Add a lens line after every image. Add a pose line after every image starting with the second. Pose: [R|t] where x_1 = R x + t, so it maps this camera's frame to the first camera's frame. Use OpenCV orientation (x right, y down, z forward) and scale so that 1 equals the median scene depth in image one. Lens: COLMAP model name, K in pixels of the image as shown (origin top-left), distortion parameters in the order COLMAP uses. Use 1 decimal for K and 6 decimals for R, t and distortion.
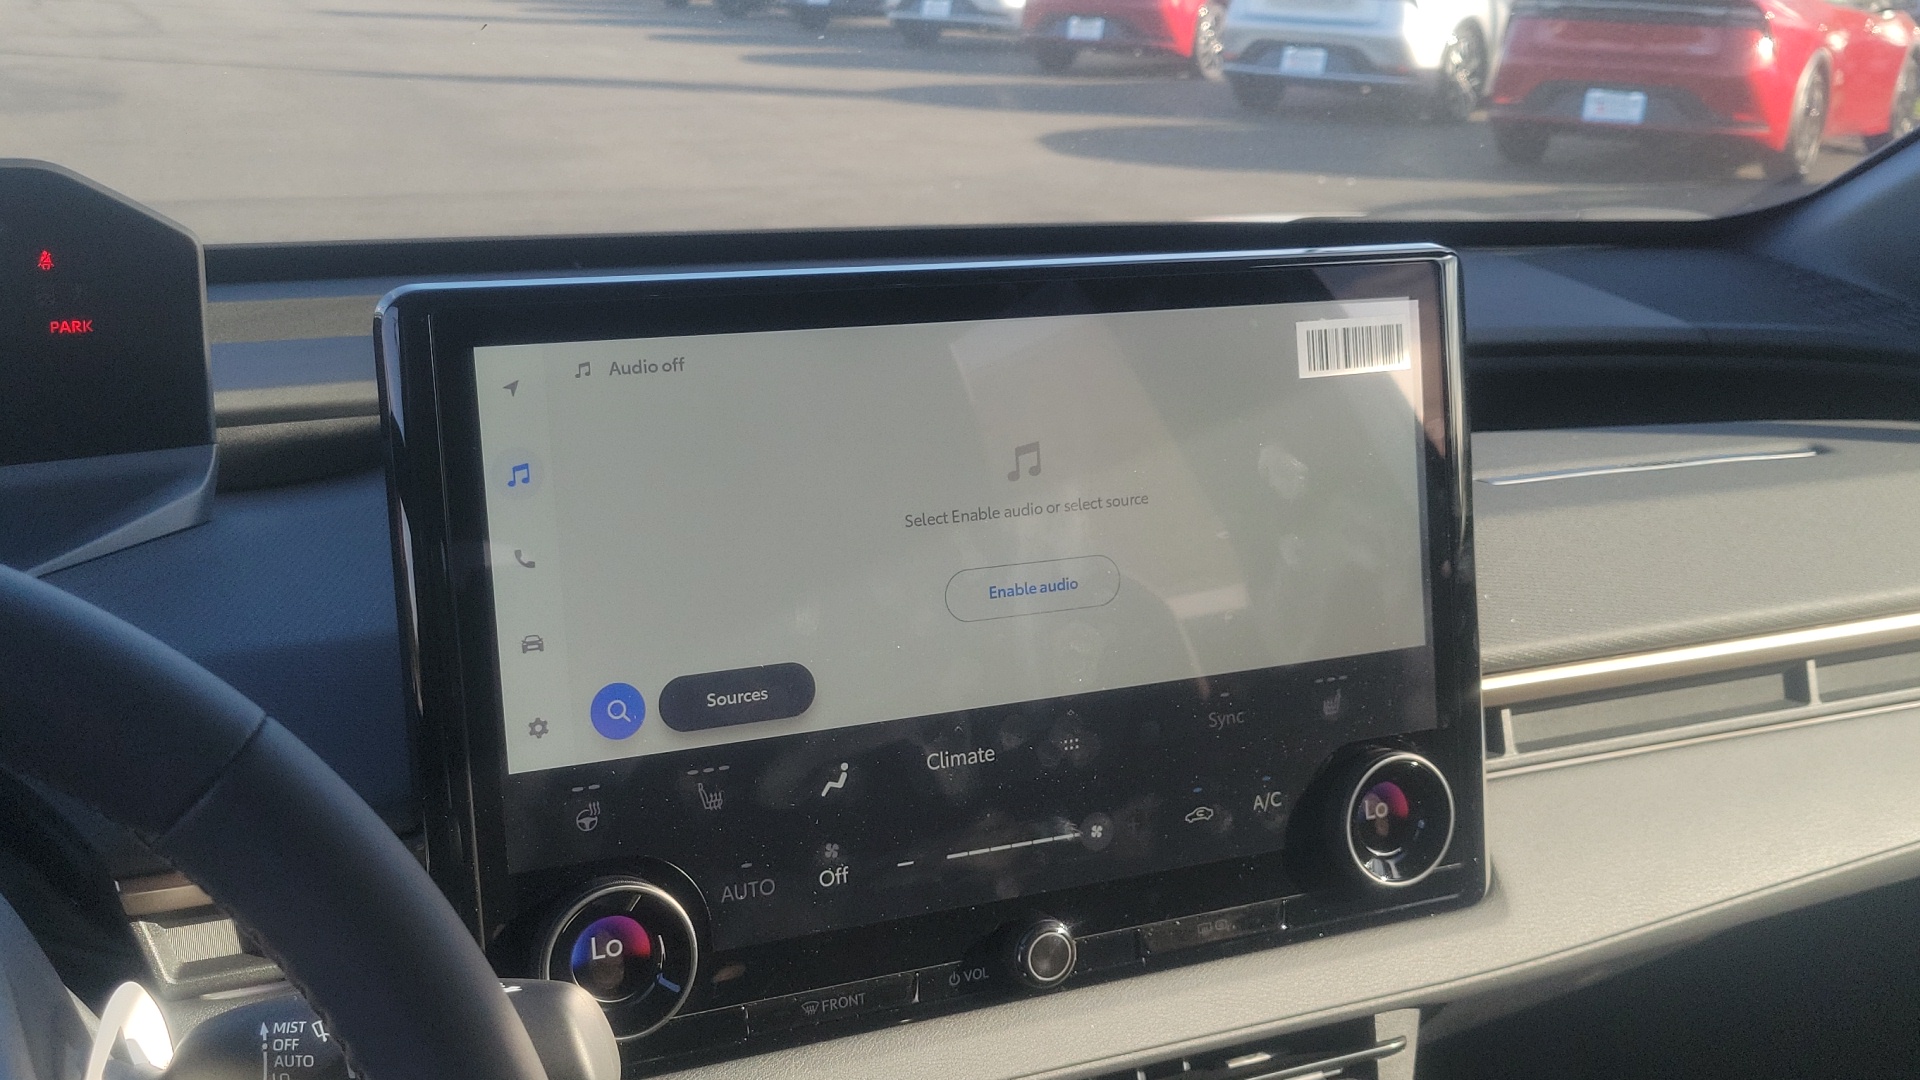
lens RADIAL K [[2144.8, 0, 960.0], [0, 2144.8, 540.0], [0, 0, 1]] dist [0.018822, 0.009005]
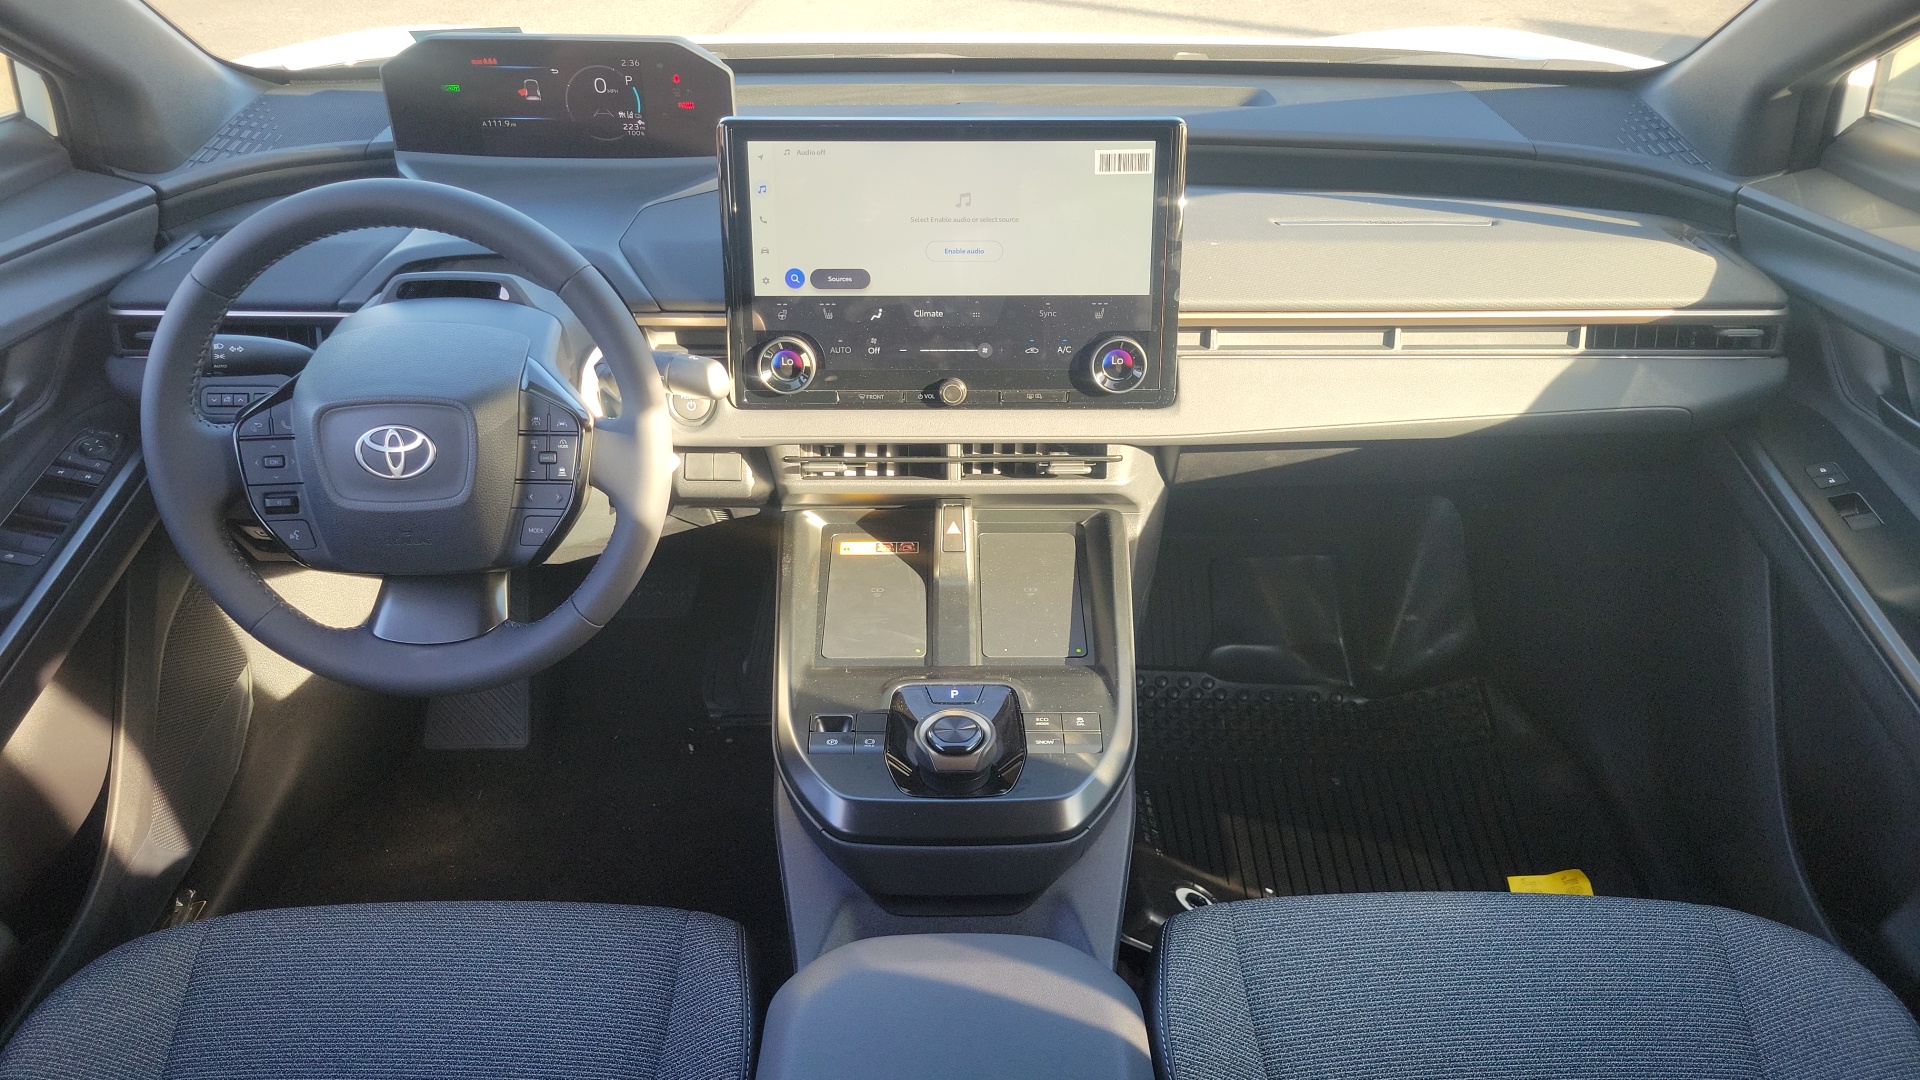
lens RADIAL K [[1442.2, 0, 966.6], [0, 1442.2, 544.0], [0, 0, 1]] dist [0.032915, -0.014215]
pose [[0.904854, 0.193926, -0.378987, 0.768307], [-0.091568, 0.958043, 0.271603, -0.112584], [0.415757, -0.211058, 0.884647, -0.604779]]
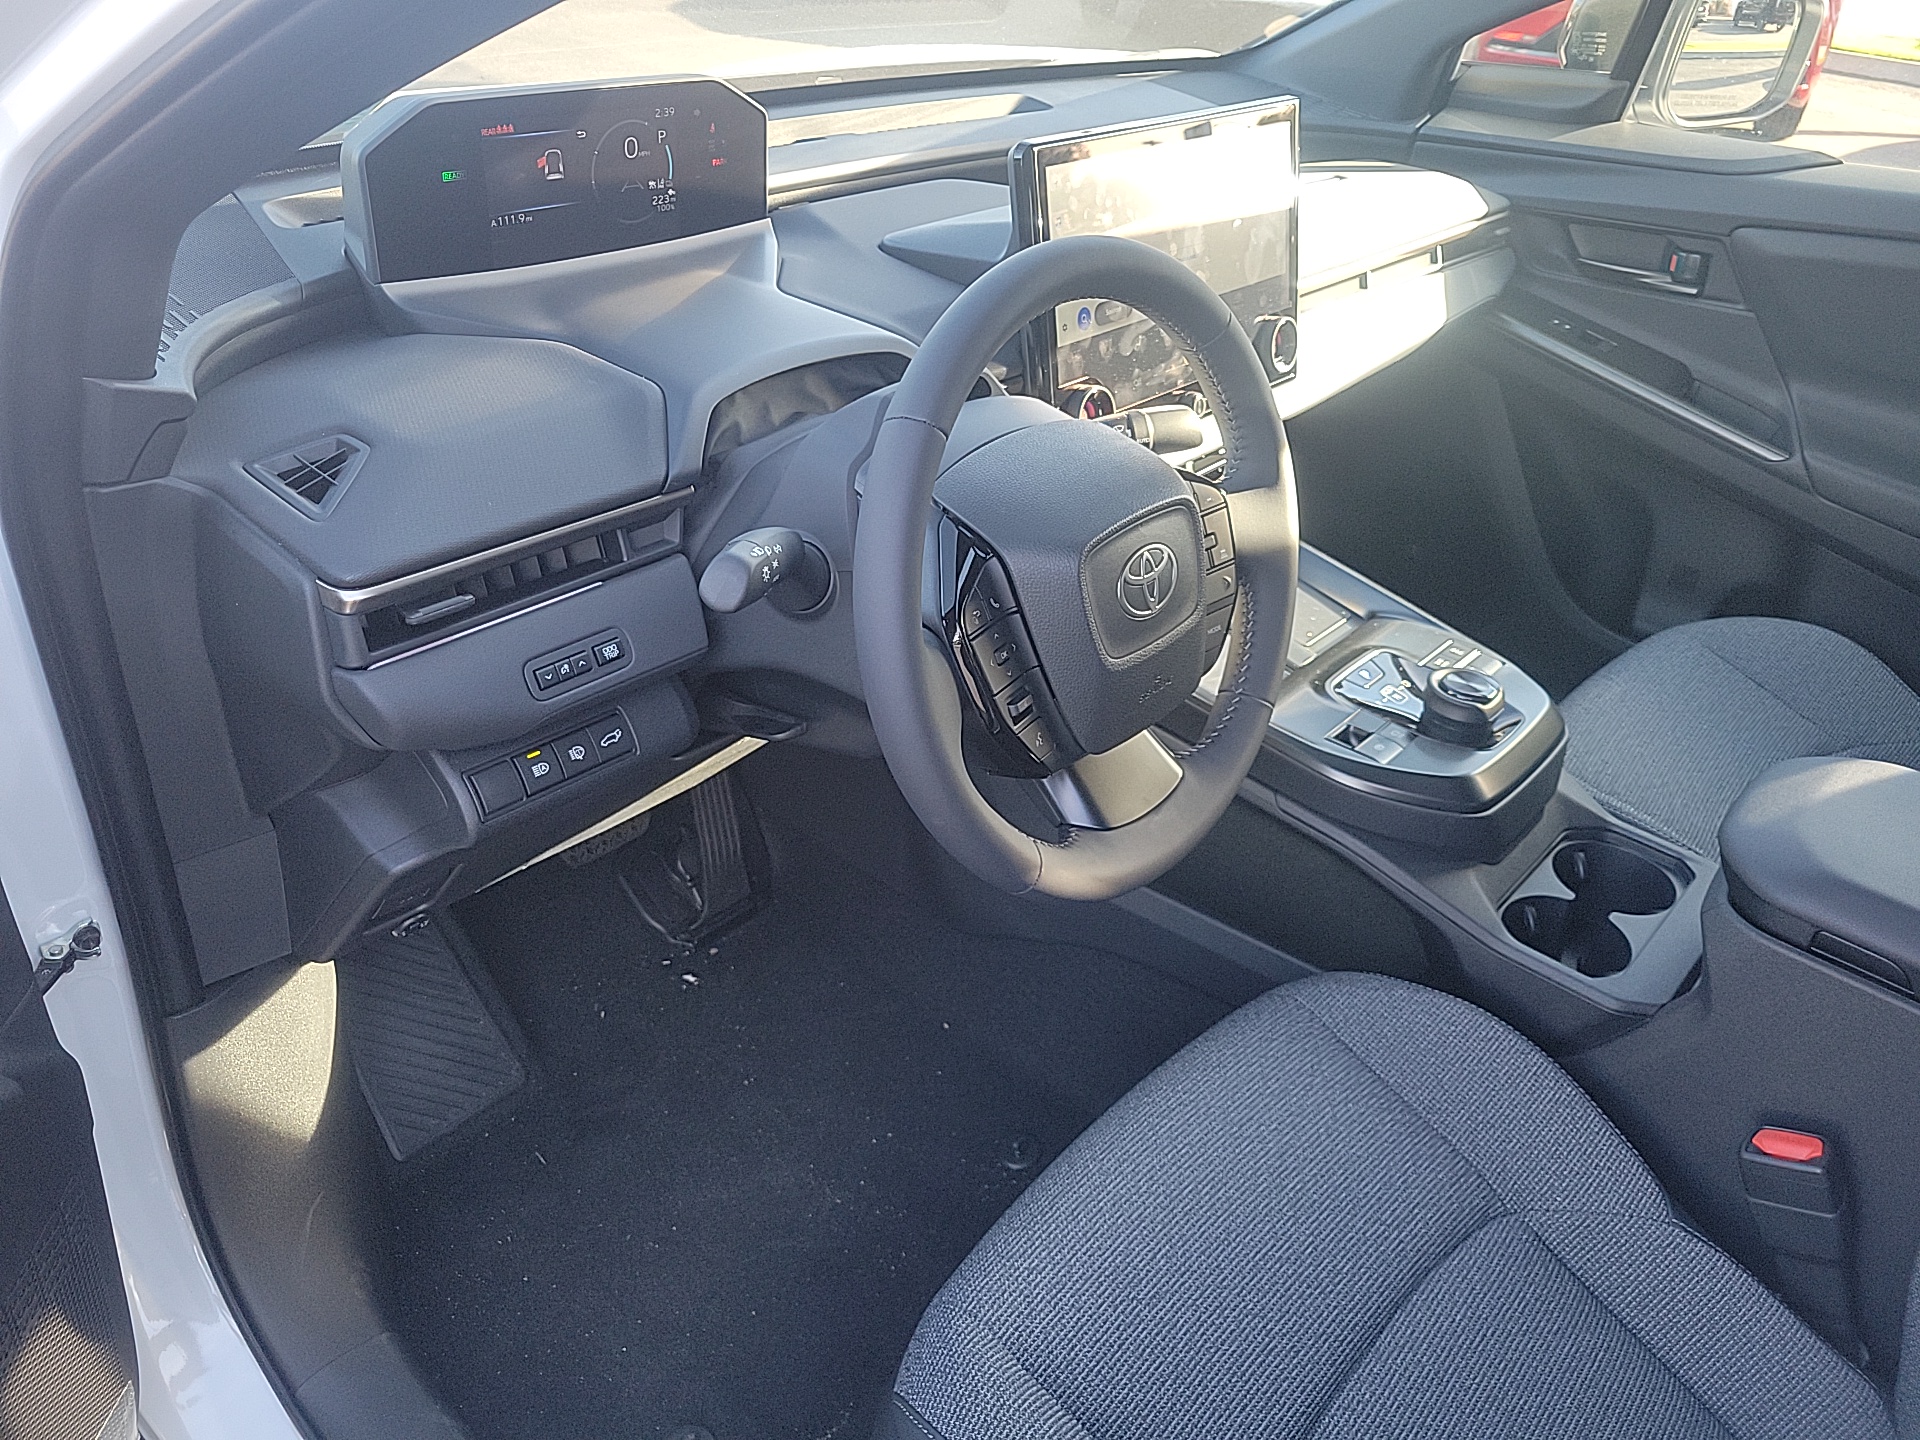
lens RADIAL K [[1458.1, 0, 967.8], [0, 1458.1, 724.6], [0, 0, 1]] dist [0.013619, 0.000834]
pose [[0.918225, -0.184968, 0.350213, -0.902414], [0.068013, 0.944751, 0.320656, -0.026274], [-0.390175, -0.270615, 0.880074, -0.538677]]
